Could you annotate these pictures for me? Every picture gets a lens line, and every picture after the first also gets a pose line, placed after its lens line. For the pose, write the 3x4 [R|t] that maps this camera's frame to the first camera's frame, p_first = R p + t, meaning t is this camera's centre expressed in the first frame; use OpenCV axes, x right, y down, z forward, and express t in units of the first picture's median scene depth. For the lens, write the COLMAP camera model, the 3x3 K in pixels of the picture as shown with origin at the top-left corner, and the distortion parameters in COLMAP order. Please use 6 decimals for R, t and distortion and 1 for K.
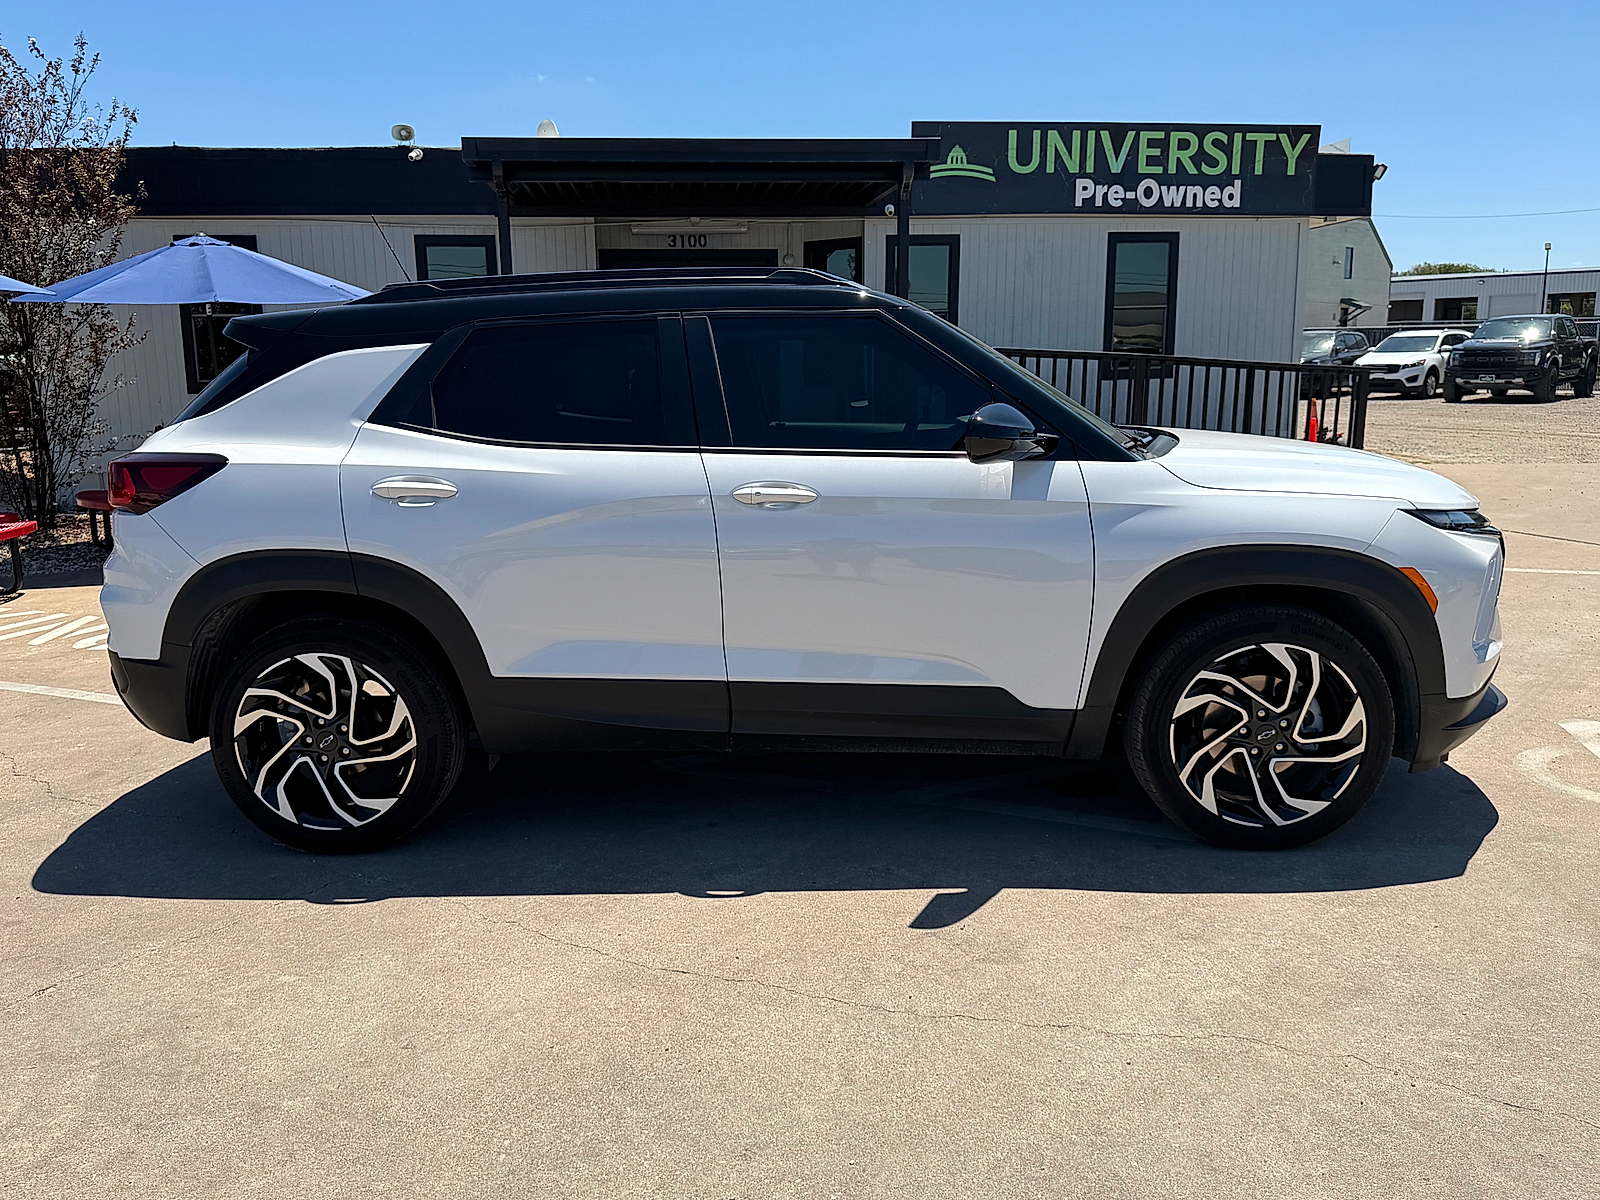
lens RADIAL K [[1316.4, 0, 800.0], [0, 1316.4, 600.0], [0, 0, 1]] dist [0.040244, -0.008087]
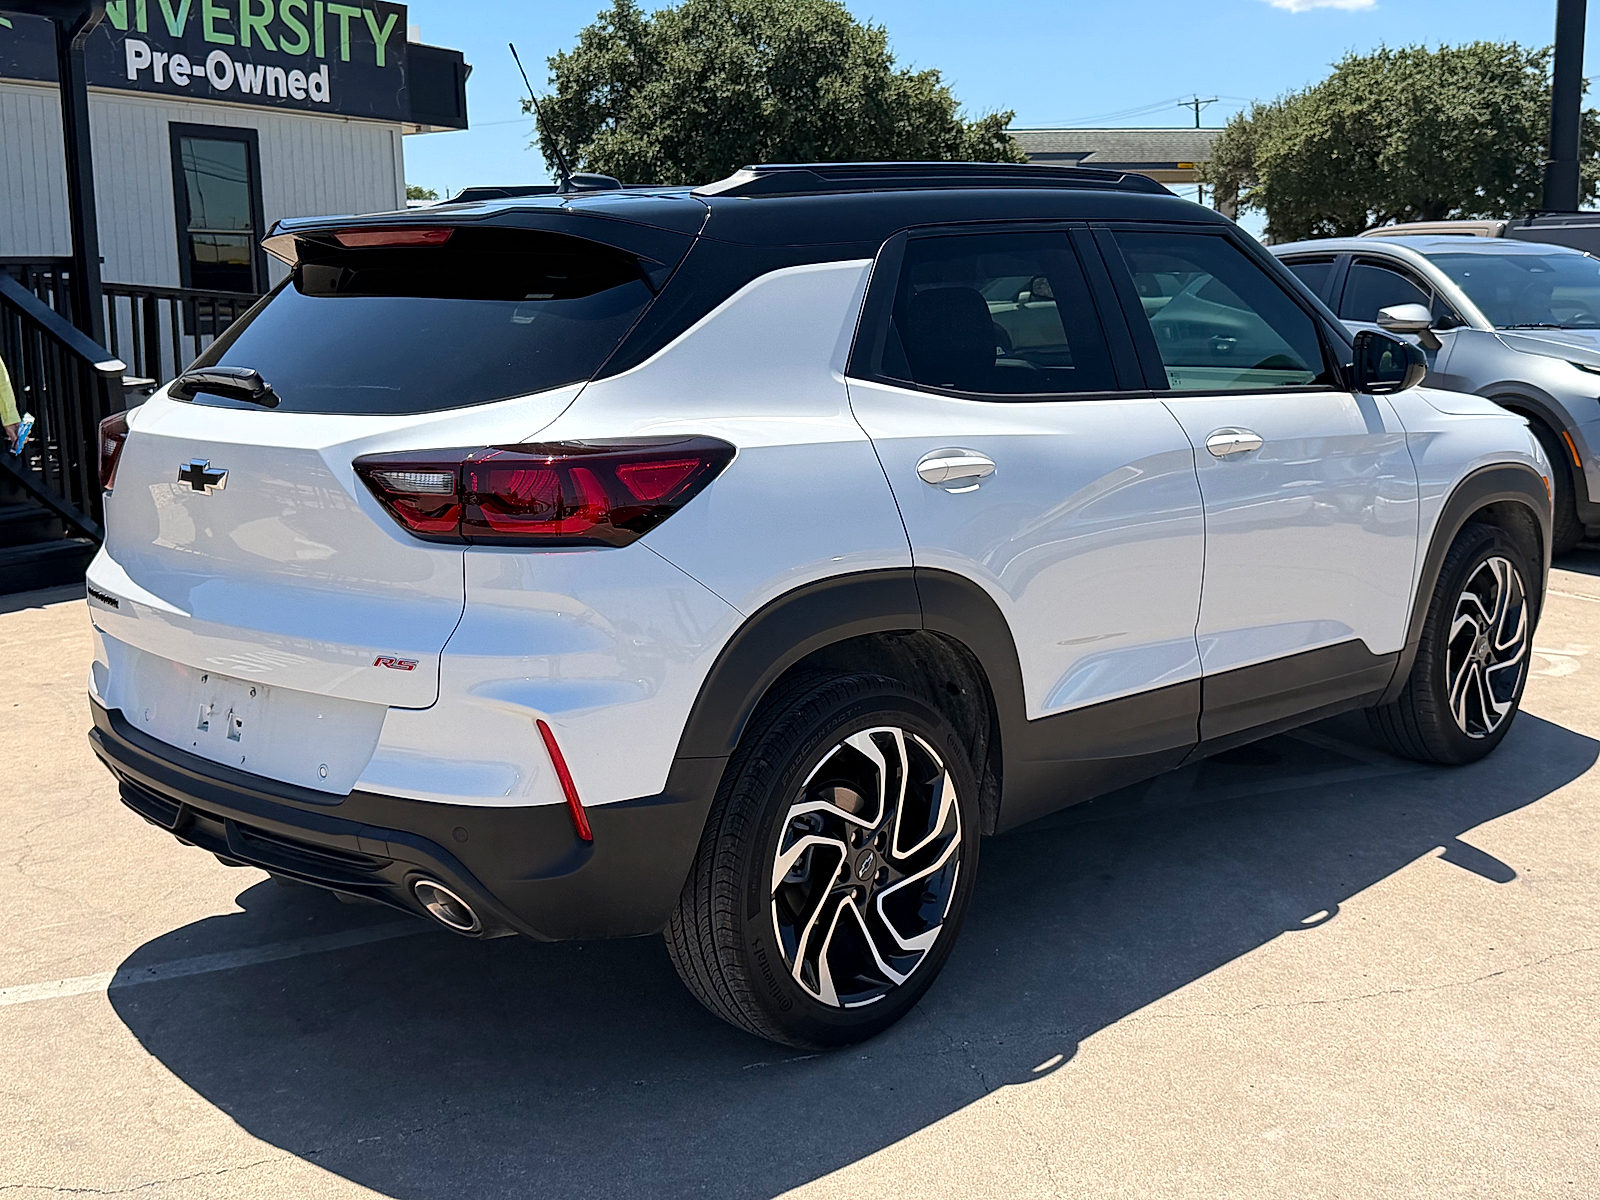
lens RADIAL K [[1935.3, 0, 800.0], [0, 1935.3, 600.0], [0, 0, 1]] dist [0.035379, -0.008446]
pose [[0.636693, -0.116971, 0.762194, -0.359448], [0.144902, 0.988969, 0.030730, -0.018522], [-0.757381, 0.090878, 0.646619, 0.131411]]
